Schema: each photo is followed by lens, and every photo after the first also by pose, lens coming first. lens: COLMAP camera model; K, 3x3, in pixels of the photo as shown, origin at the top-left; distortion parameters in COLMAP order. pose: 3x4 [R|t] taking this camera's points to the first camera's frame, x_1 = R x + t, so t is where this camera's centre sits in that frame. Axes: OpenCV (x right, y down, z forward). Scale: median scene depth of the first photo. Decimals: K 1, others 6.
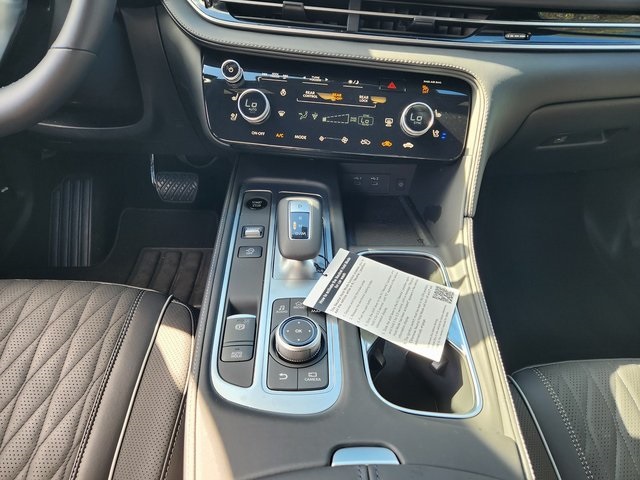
lens RADIAL K [[438.3, 0, 324.8], [0, 438.3, 246.8], [0, 0, 1]] dist [0.075274, -0.056342]
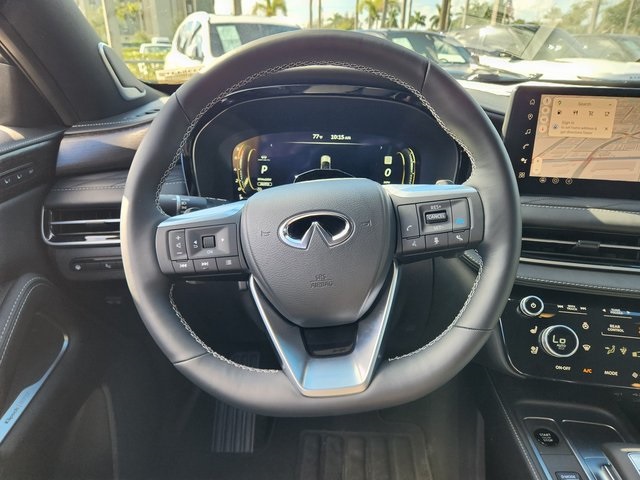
lens RADIAL K [[438.3, 0, 320.2], [0, 438.3, 249.6], [0, 0, 1]] dist [0.075274, -0.056342]
pose [[0.996507, -0.001916, -0.083483, -0.600581], [-0.020303, 0.964180, -0.264470, -0.238765], [0.080999, 0.265241, 0.960774, -0.046815]]
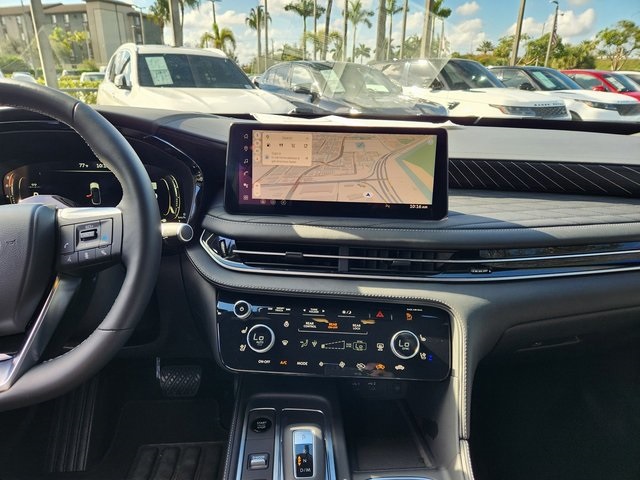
lens RADIAL K [[438.3, 0, 322.7], [0, 438.3, 247.2], [0, 0, 1]] dist [0.075274, -0.056342]
pose [[0.999156, -0.040173, 0.008619, -0.001544], [0.040818, 0.946570, -0.319905, -0.169745], [0.004693, 0.319987, 0.947410, -0.149075]]
